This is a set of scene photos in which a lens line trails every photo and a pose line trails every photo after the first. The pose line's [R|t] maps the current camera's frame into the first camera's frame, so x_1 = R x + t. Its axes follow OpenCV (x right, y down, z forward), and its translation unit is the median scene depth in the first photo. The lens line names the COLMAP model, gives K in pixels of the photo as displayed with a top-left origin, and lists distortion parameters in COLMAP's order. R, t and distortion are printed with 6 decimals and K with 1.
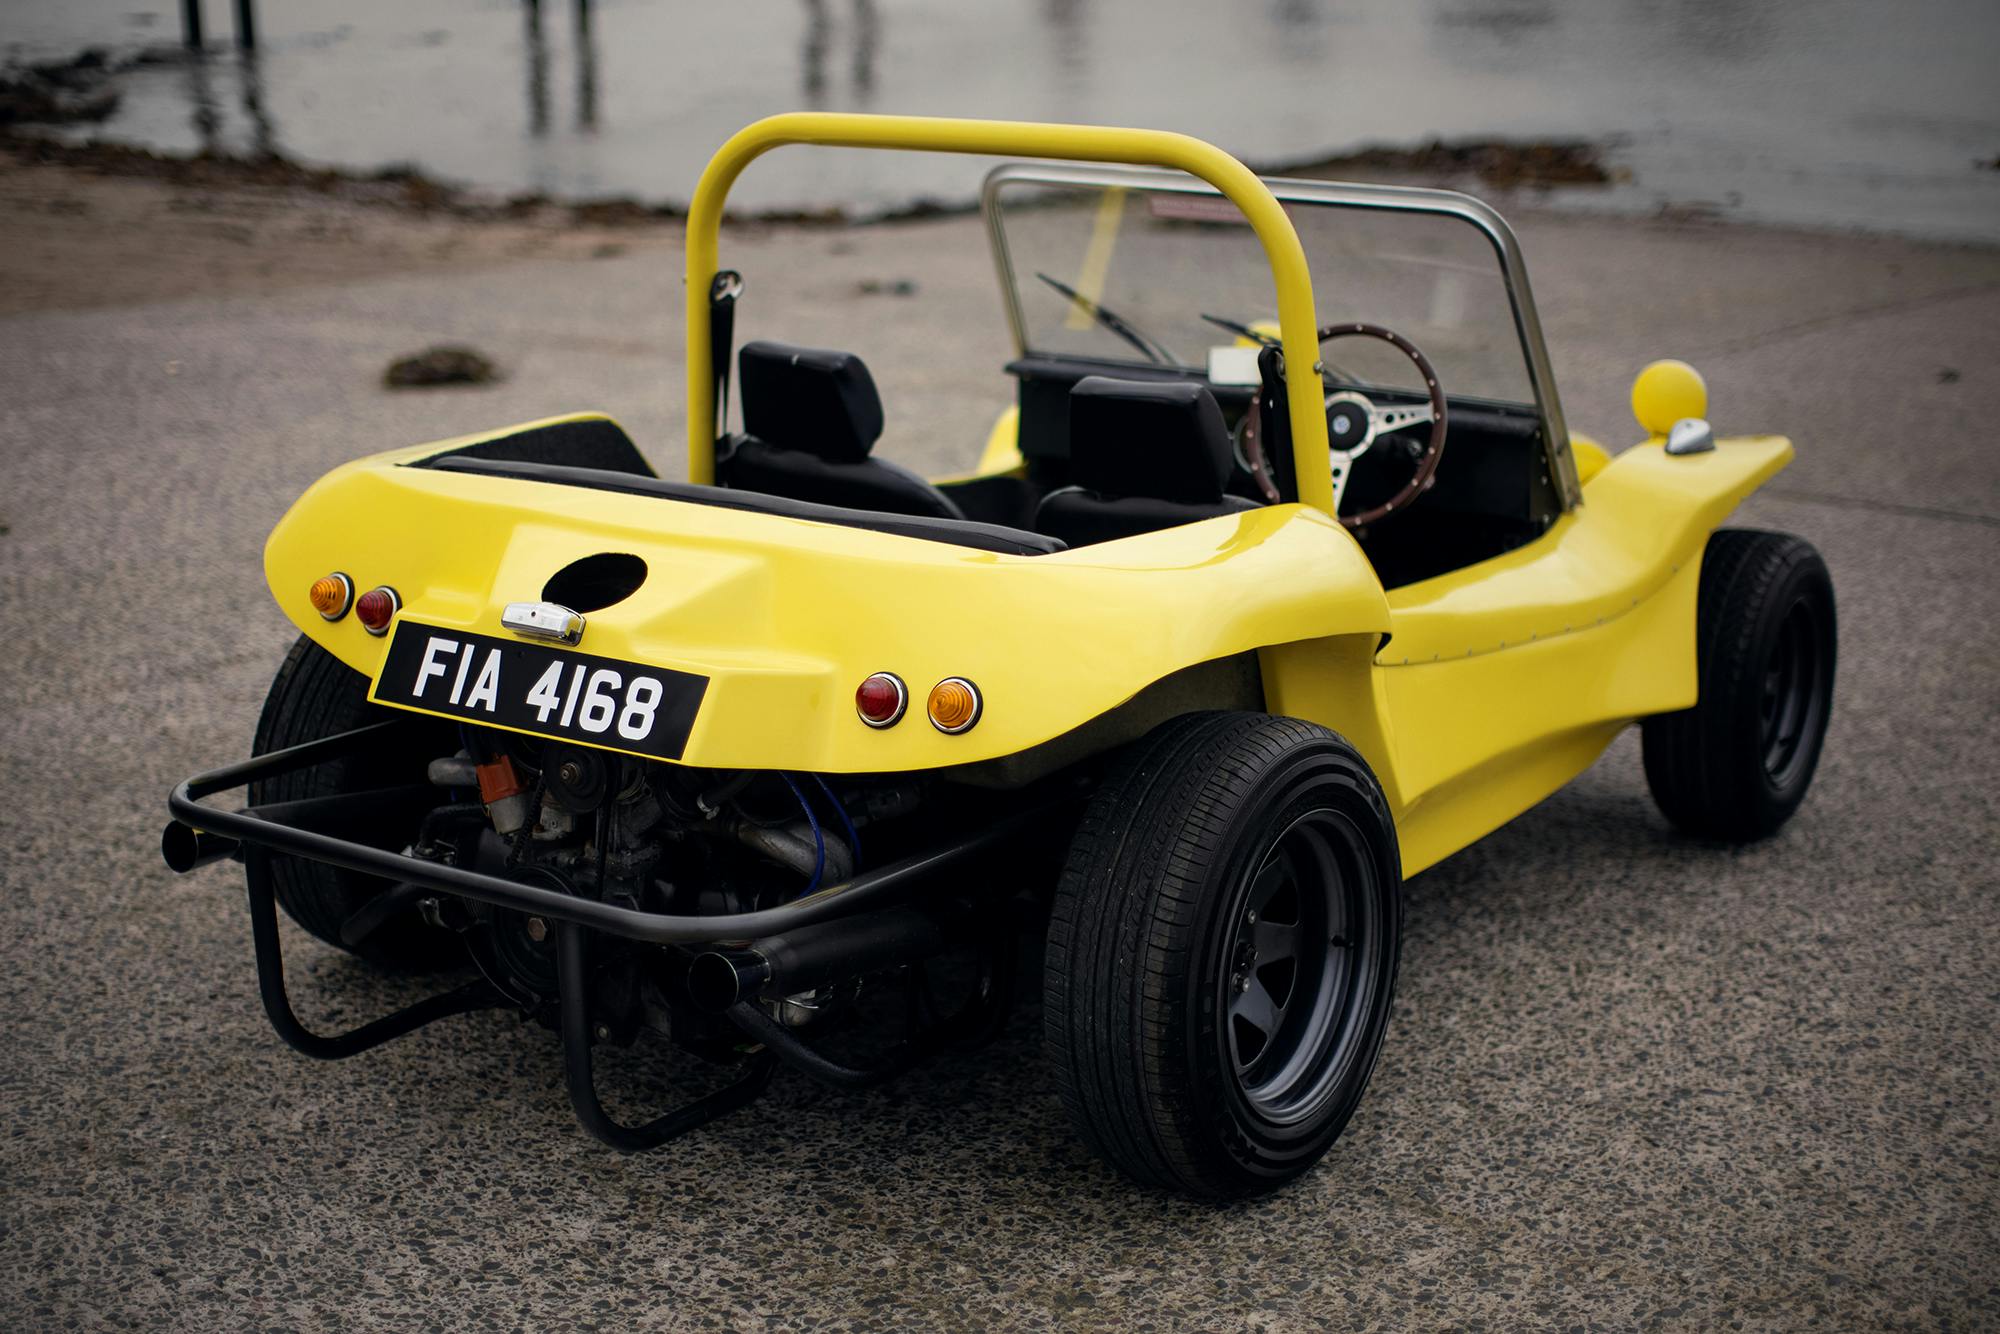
lens RADIAL K [[3062.2, 0, 994.5], [0, 3062.2, 667.1], [0, 0, 1]] dist [-0.119661, 0.000000]
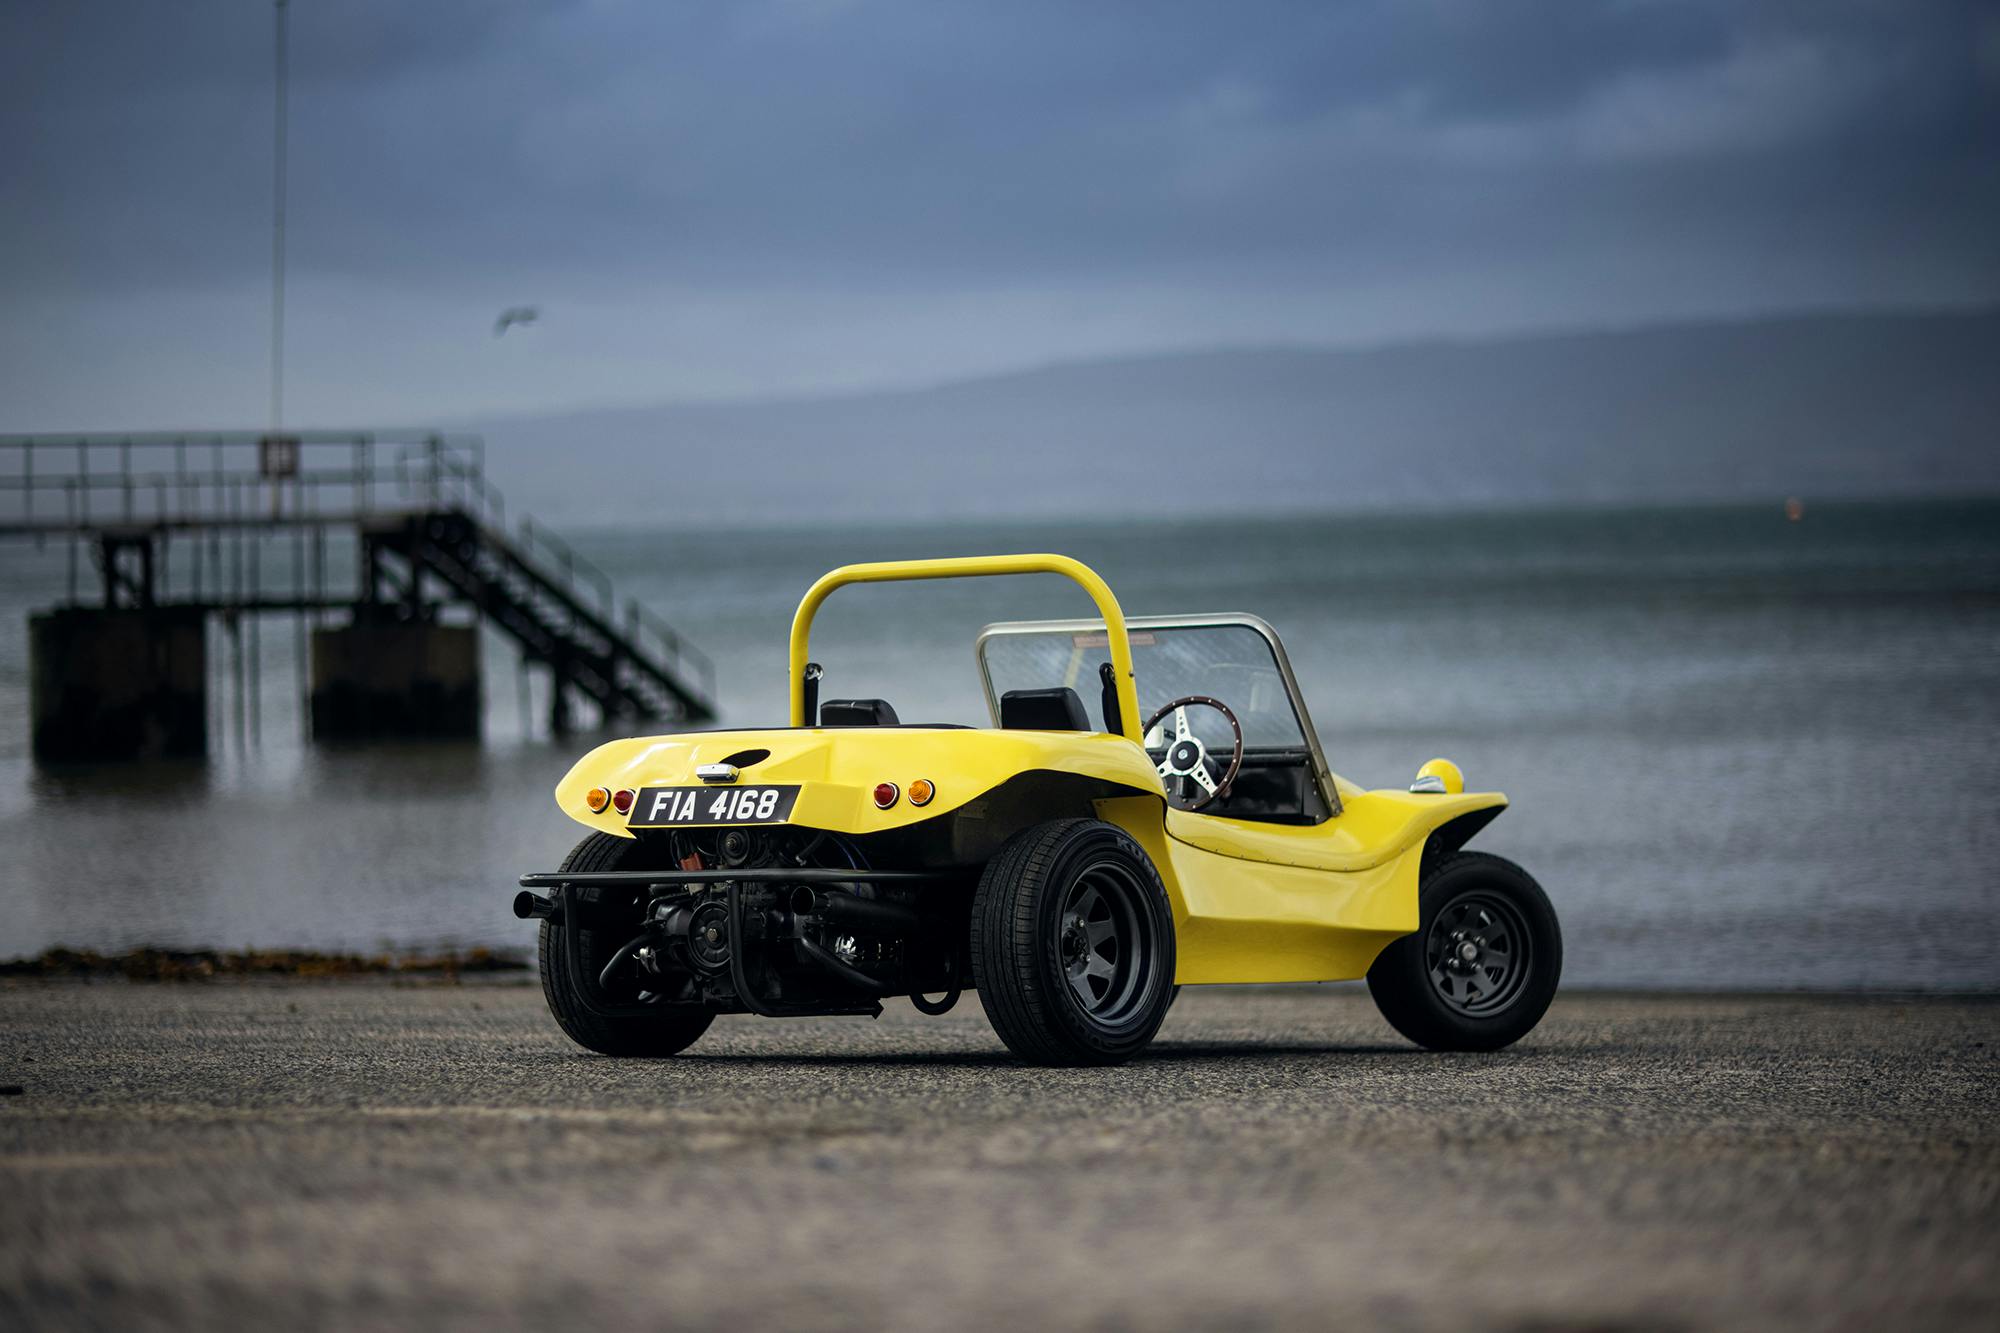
lens RADIAL K [[5038.7, 0, 1006.7], [0, 5038.7, 665.5], [0, 0, 1]] dist [0.057613, 0.000000]
pose [[0.998345, -0.023292, -0.052586, 0.210222], [0.007446, 0.958976, -0.283389, 0.837359], [0.057029, 0.282529, 0.957562, -2.115370]]
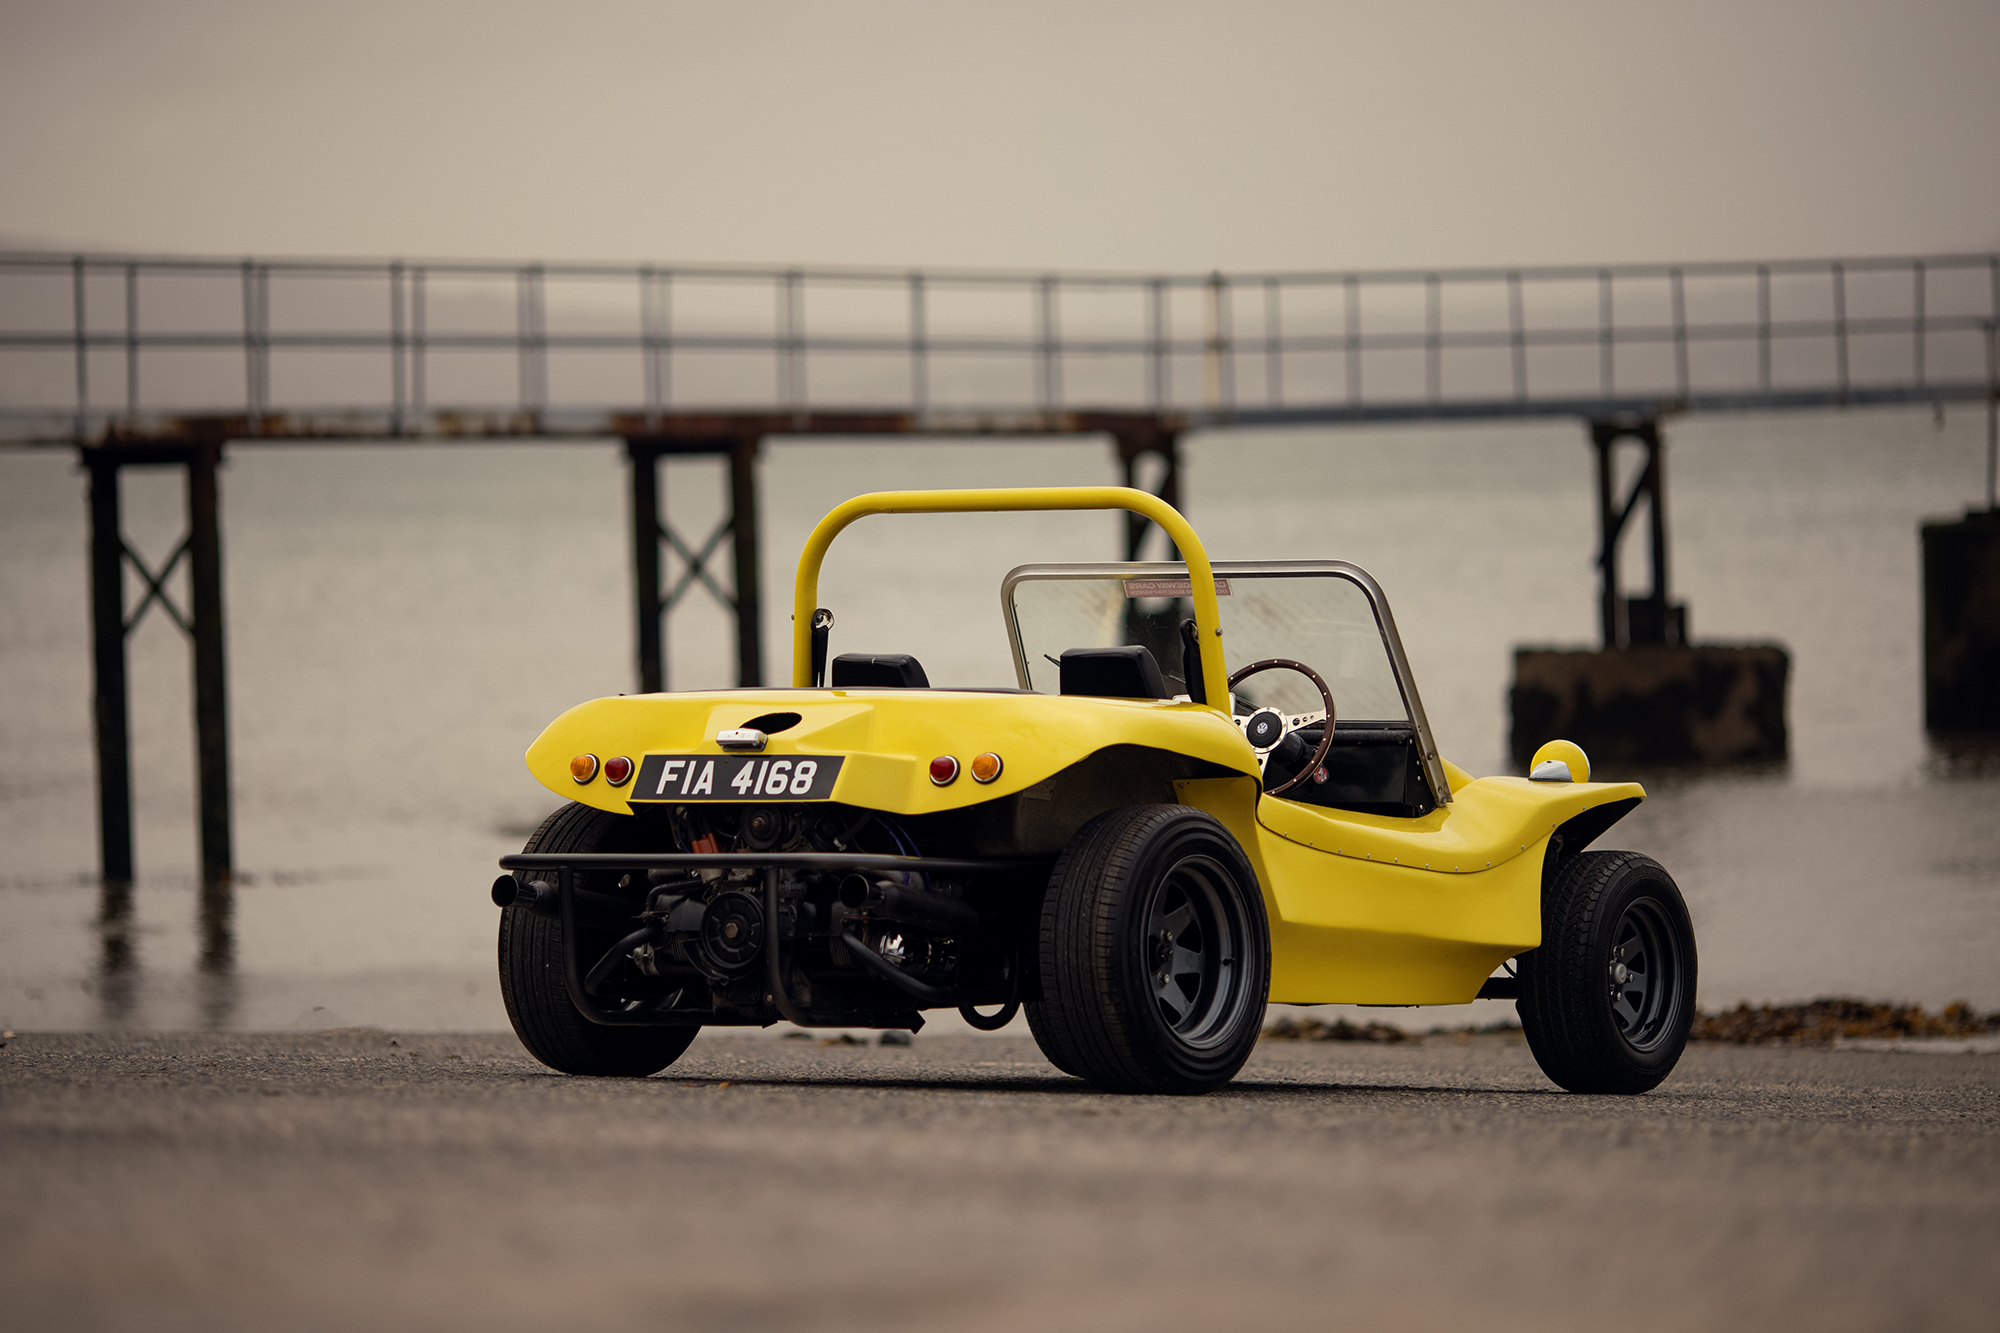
lens RADIAL K [[8366.7, 0, 996.1], [0, 8366.7, 667.7], [0, 0, 1]] dist [0.403564, 0.000000]
pose [[0.999995, -0.000234, -0.003215, 0.006842], [-0.000643, 0.962869, -0.269969, 1.180025], [0.003159, 0.269970, 0.962864, -3.414752]]
